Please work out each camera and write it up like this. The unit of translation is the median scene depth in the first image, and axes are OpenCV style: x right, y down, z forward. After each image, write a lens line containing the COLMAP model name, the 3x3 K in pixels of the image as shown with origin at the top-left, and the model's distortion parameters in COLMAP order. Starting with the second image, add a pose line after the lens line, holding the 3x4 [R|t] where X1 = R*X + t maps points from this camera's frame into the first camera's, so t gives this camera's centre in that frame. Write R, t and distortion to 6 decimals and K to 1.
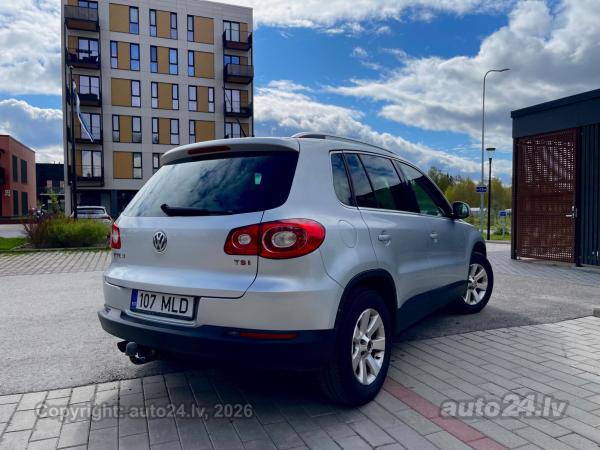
lens RADIAL K [[472.9, 0, 300.0], [0, 472.9, 225.0], [0, 0, 1]] dist [0.039172, -0.123936]
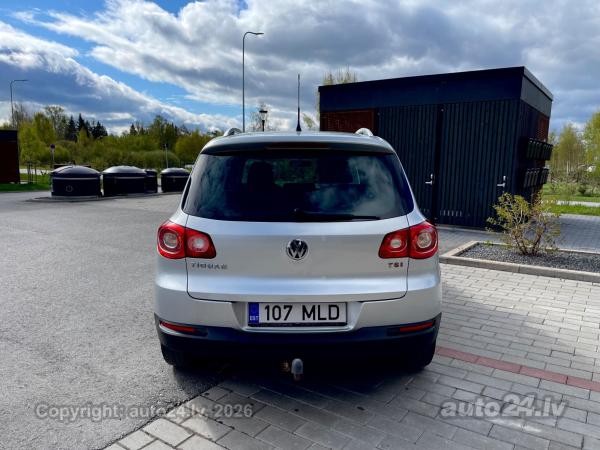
lens RADIAL K [[456.4, 0, 300.0], [0, 456.4, 225.0], [0, 0, 1]] dist [0.075644, -0.107863]
pose [[0.834461, -0.070246, 0.546572, -0.780946], [0.008646, 0.993389, 0.114471, -0.118519], [-0.550999, -0.090796, 0.829552, 0.240107]]
